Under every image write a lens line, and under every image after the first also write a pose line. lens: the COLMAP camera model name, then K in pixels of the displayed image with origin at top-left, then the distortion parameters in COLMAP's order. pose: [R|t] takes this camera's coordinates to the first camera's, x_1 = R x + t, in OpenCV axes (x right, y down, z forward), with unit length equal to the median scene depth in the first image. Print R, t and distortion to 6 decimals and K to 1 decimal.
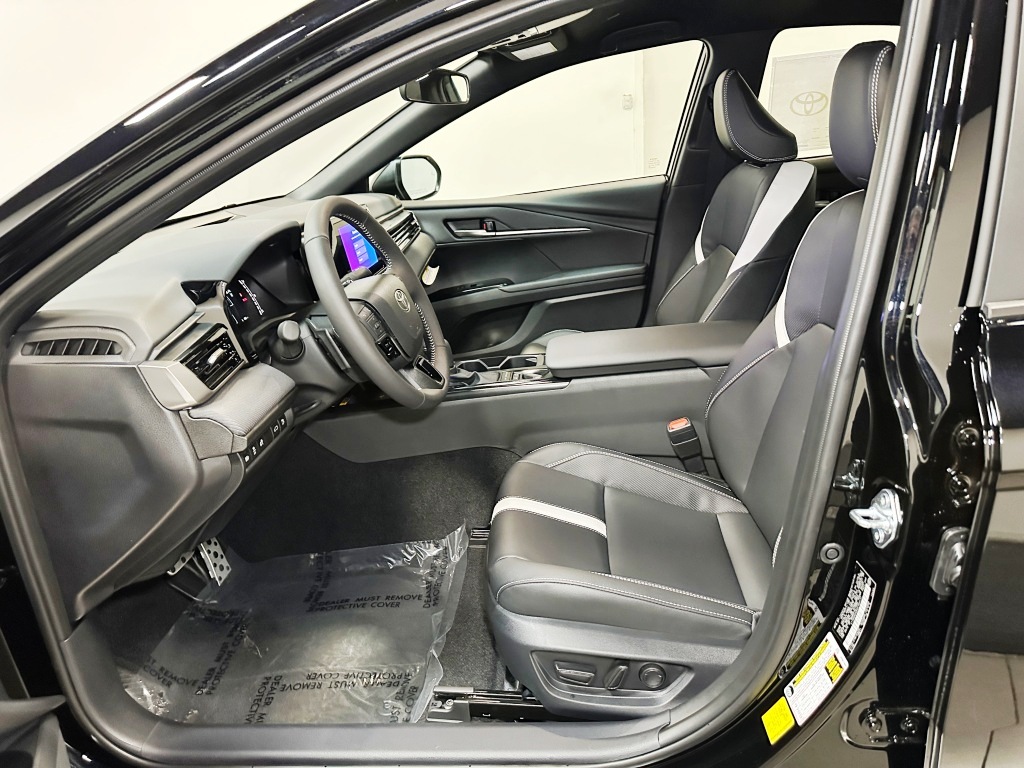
lens RADIAL K [[727.3, 0, 512.0], [0, 727.3, 384.0], [0, 0, 1]] dist [0.068908, -0.073488]
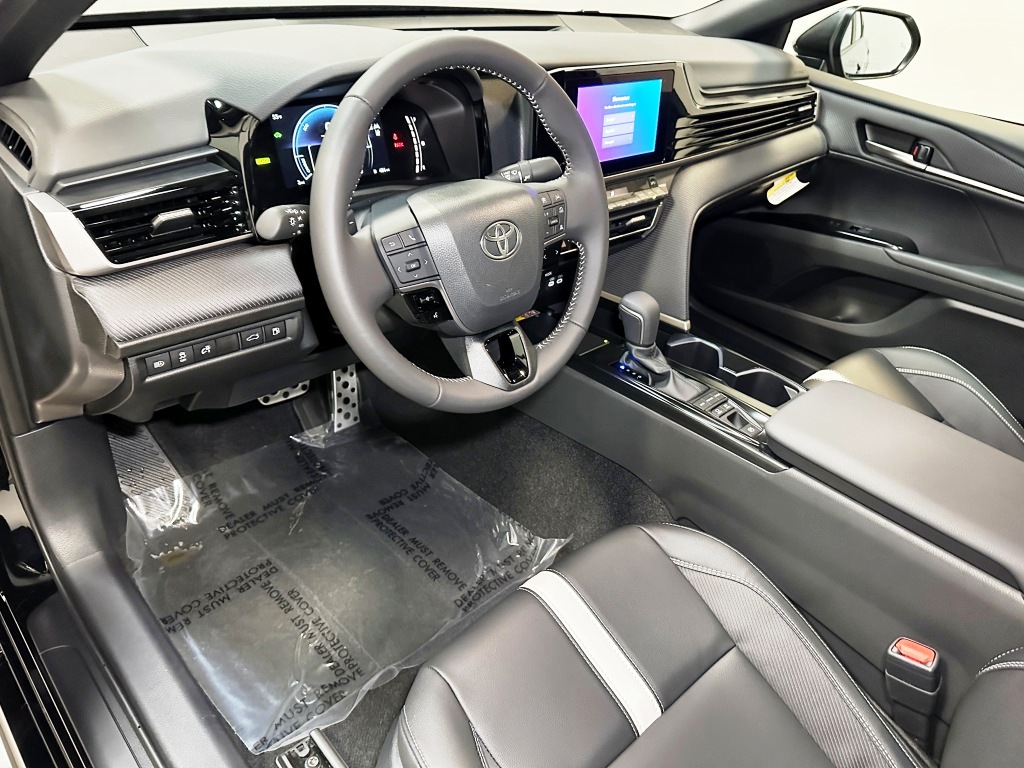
lens RADIAL K [[727.3, 0, 512.0], [0, 727.3, 384.0], [0, 0, 1]] dist [0.068908, -0.073488]
pose [[0.720770, 0.511599, -0.467714, 0.160591], [-0.391413, 0.857262, 0.334511, -0.171286], [0.572089, -0.058036, 0.818136, 0.381483]]
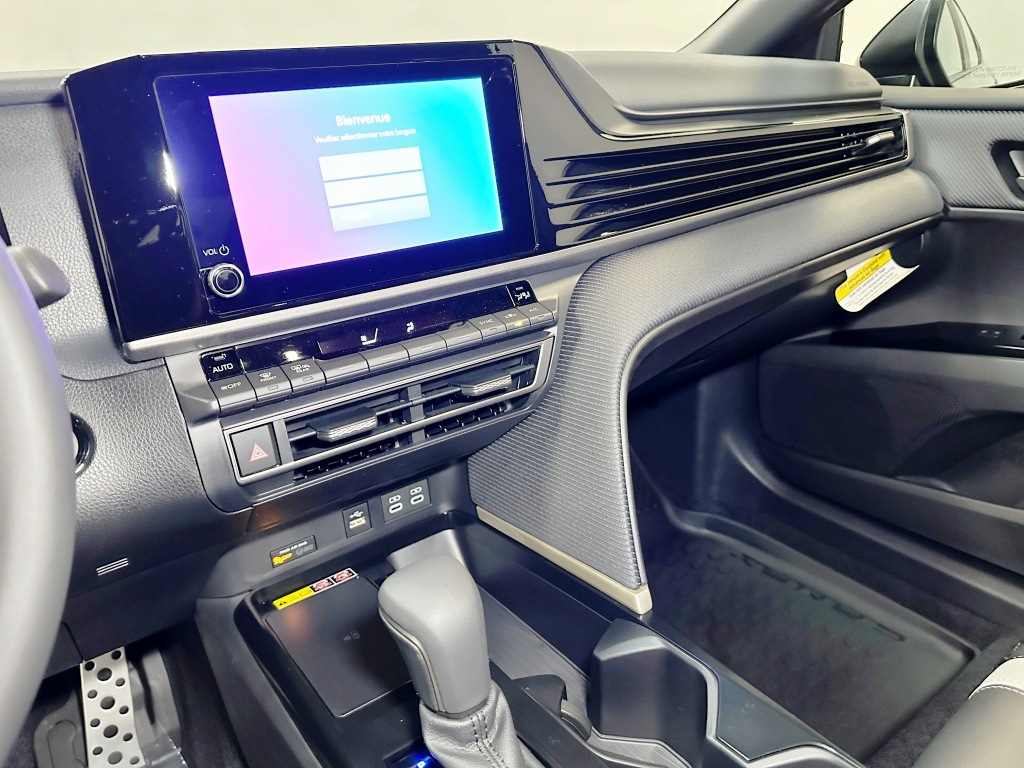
lens RADIAL K [[726.3, 0, 503.8], [0, 726.3, 382.2], [0, 0, 1]] dist [0.071020, -0.079439]
pose [[0.630954, 0.326428, -0.703805, 0.065825], [-0.251588, 0.944241, 0.212397, -0.185885], [0.733894, 0.043056, 0.677898, 0.832011]]
